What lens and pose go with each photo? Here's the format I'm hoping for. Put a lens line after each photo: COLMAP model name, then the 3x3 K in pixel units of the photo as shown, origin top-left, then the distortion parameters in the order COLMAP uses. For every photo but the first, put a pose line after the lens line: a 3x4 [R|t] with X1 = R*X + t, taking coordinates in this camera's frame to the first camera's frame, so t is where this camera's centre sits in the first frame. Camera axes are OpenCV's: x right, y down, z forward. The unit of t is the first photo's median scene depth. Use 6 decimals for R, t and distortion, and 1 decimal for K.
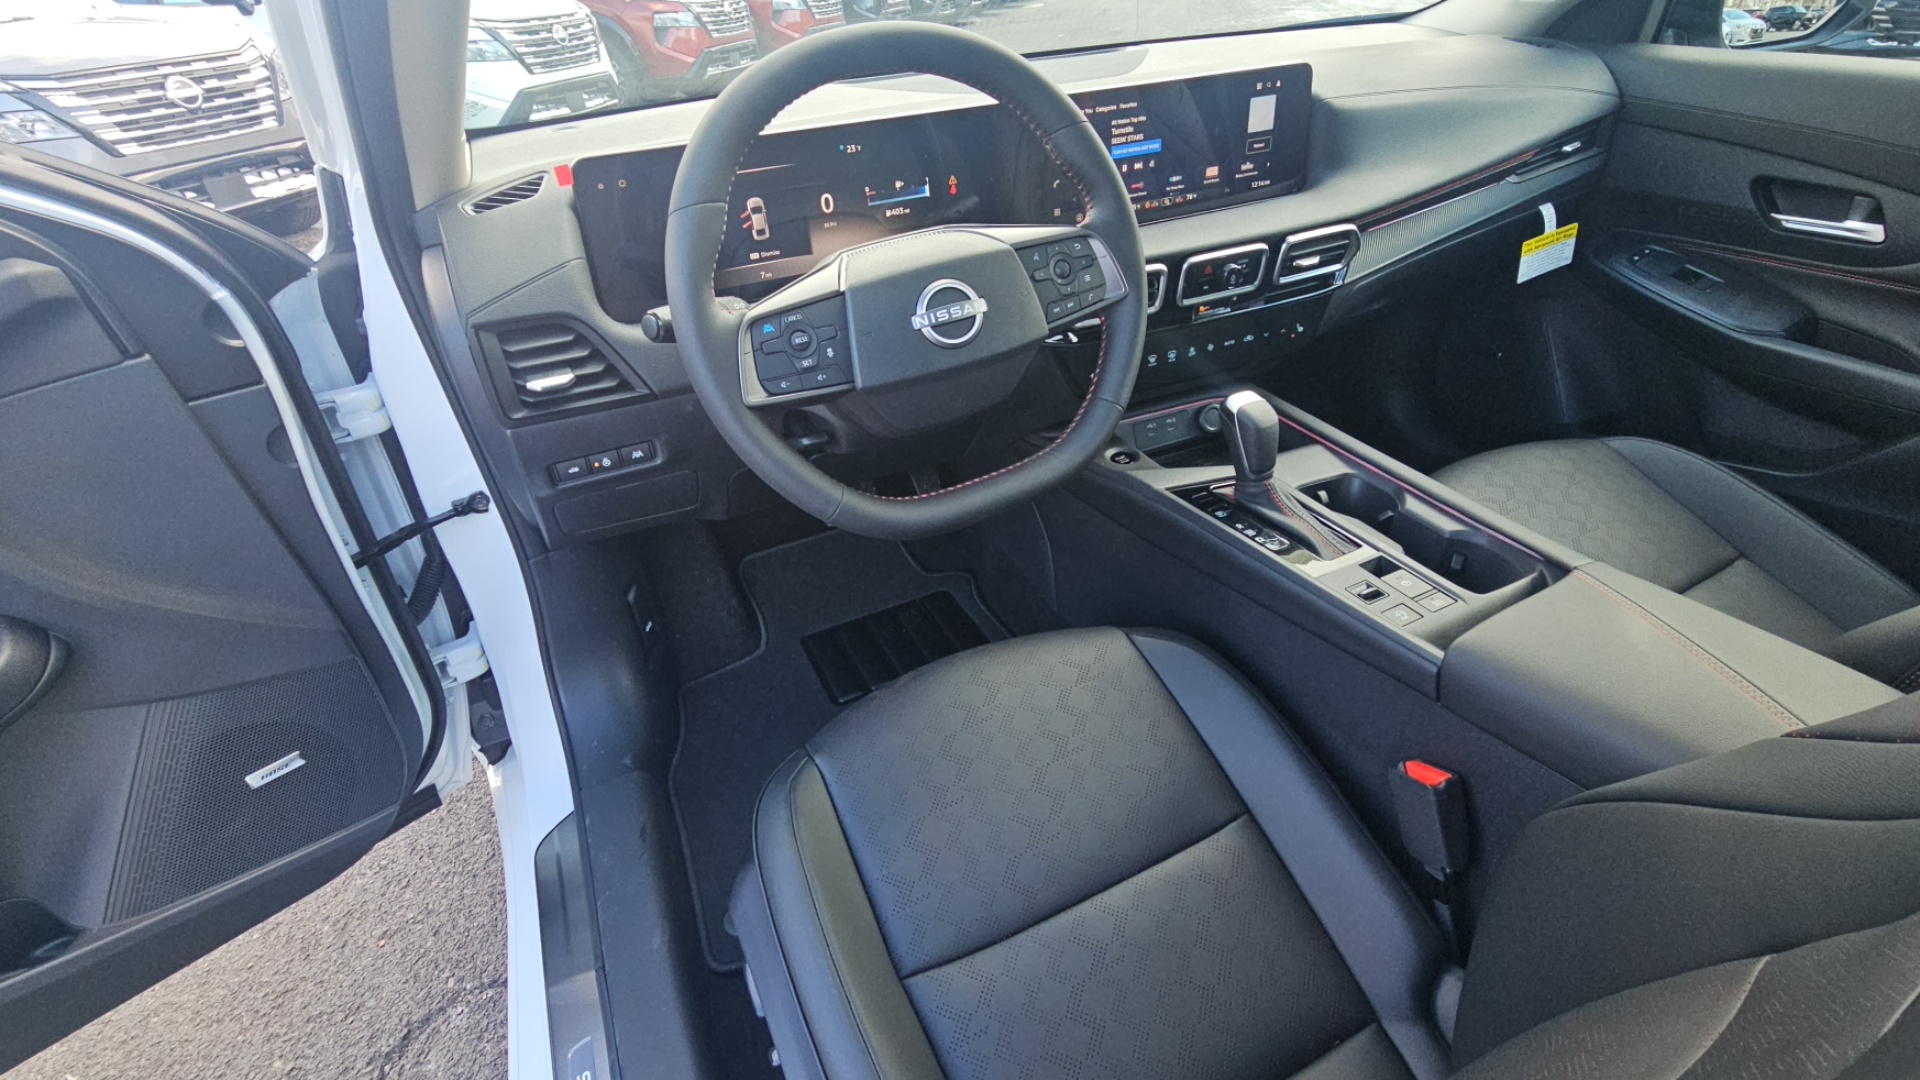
lens RADIAL K [[859.9, 0, 963.7], [0, 859.9, 517.0], [0, 0, 1]] dist [0.022265, -0.016564]
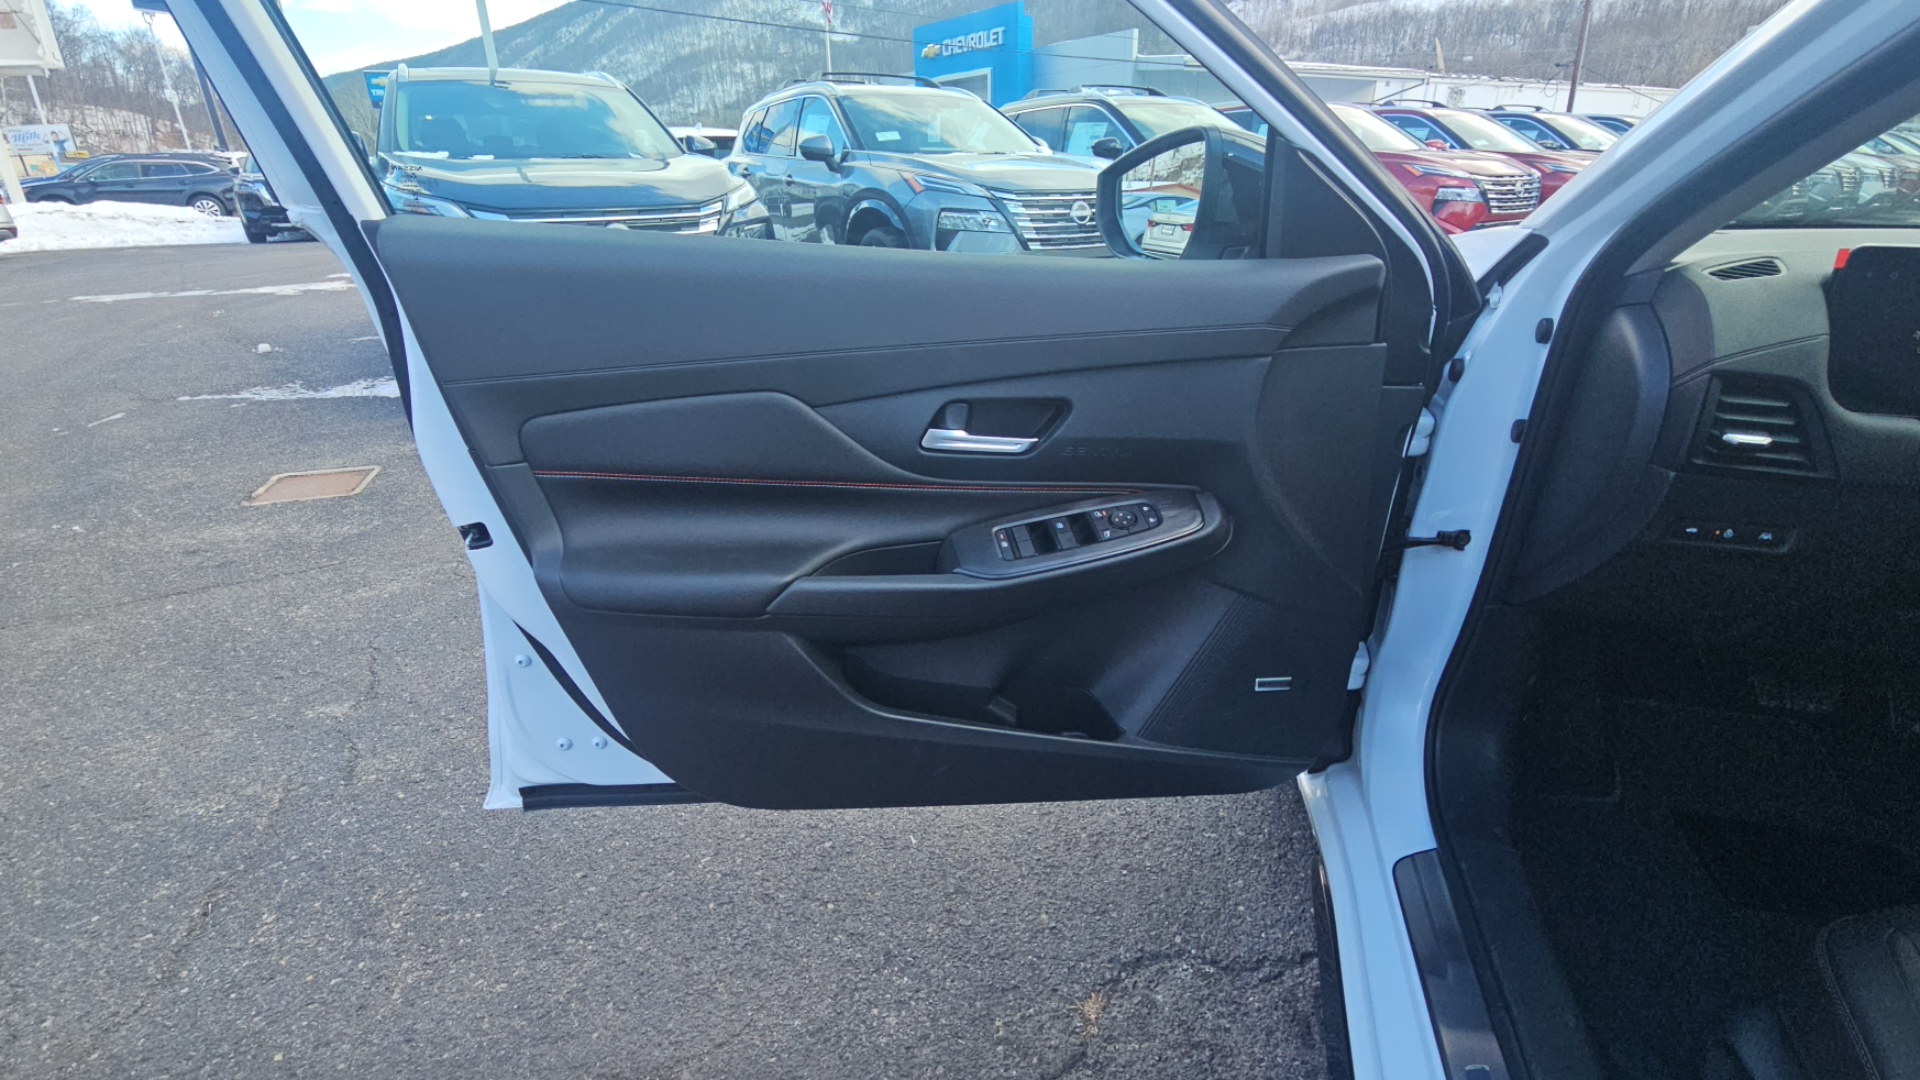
lens RADIAL K [[859.9, 0, 963.7], [0, 859.9, 517.0], [0, 0, 1]] dist [0.022265, -0.016564]
pose [[0.744006, 0.296203, -0.598932, -0.306898], [-0.390050, 0.920325, -0.029381, 0.188075], [0.542509, 0.255473, 0.800261, -0.181609]]
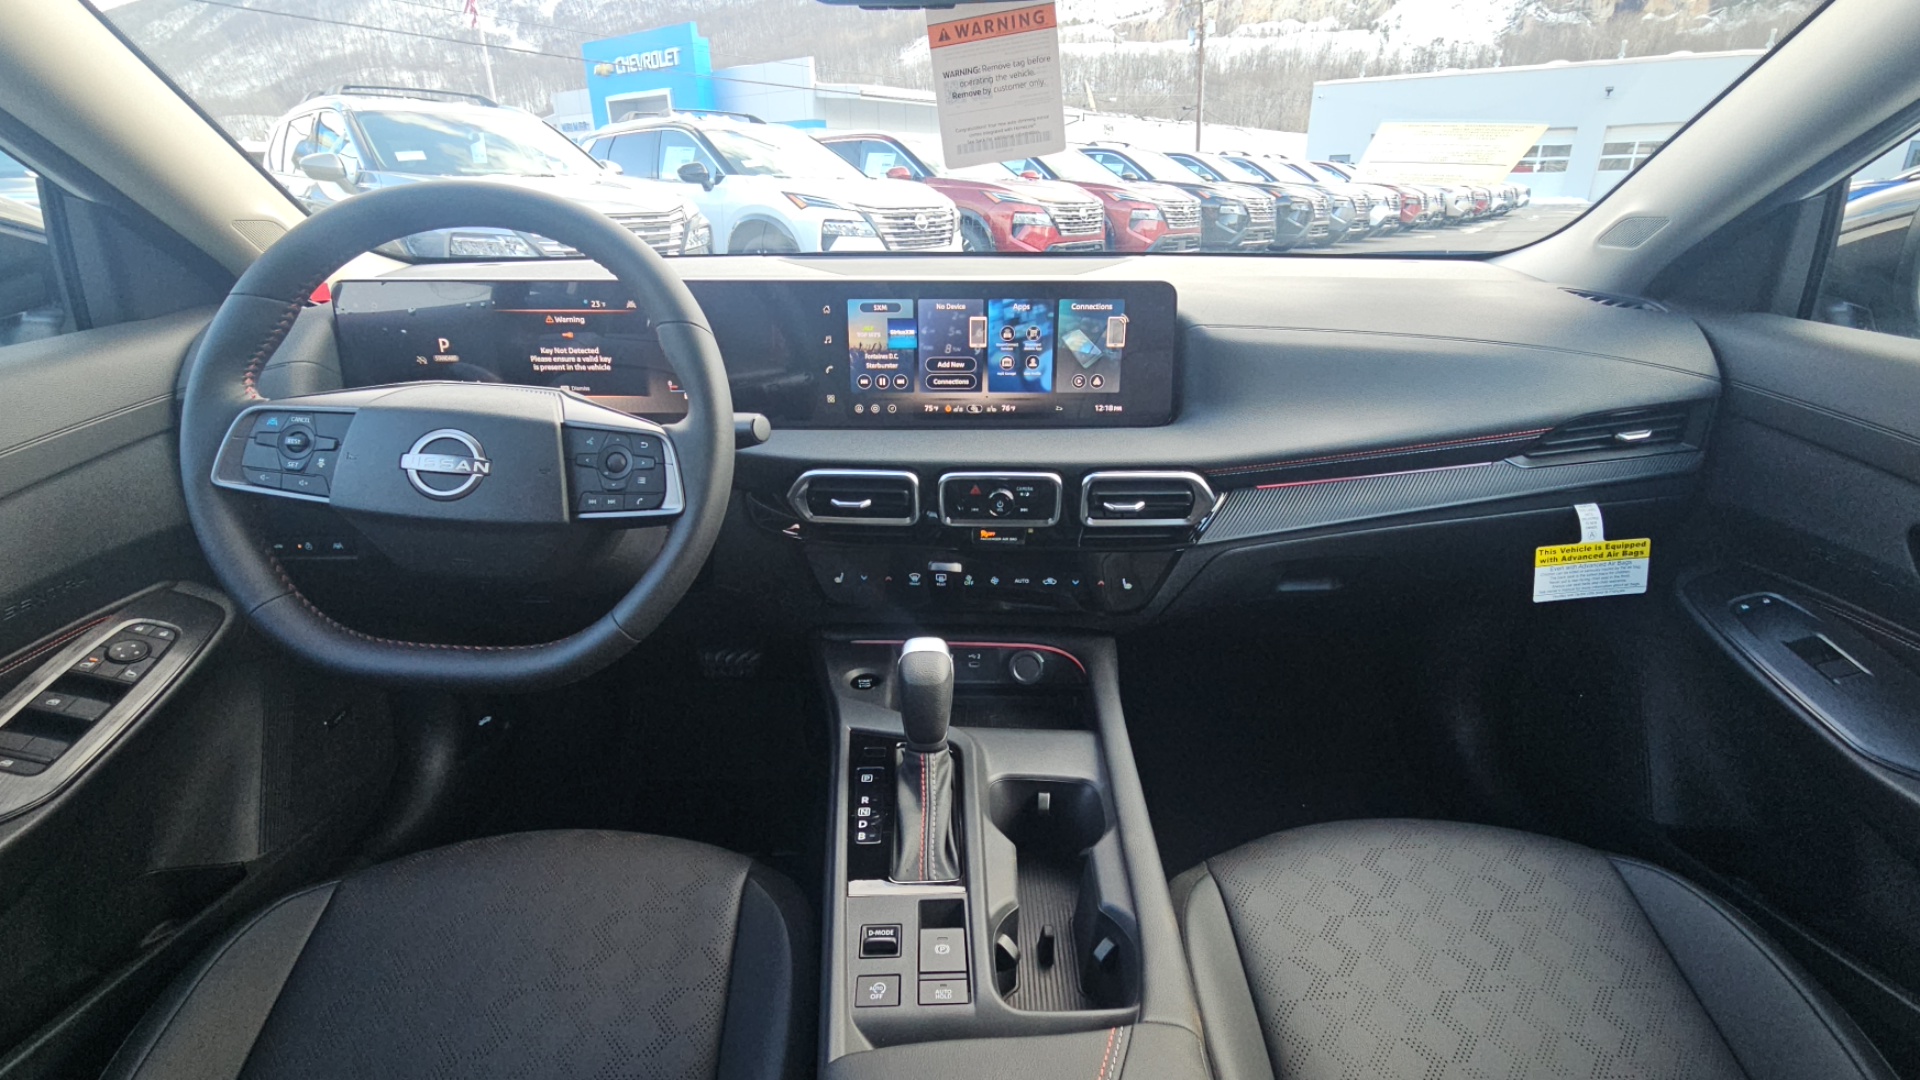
lens RADIAL K [[833.8, 0, 960.0], [0, 833.8, 540.0], [0, 0, 1]] dist [-0.002038, -0.000420]
pose [[0.908262, 0.213564, -0.359791, 0.454103], [-0.269145, 0.956611, -0.111610, -0.113358], [0.320345, 0.198207, 0.926333, 0.191781]]
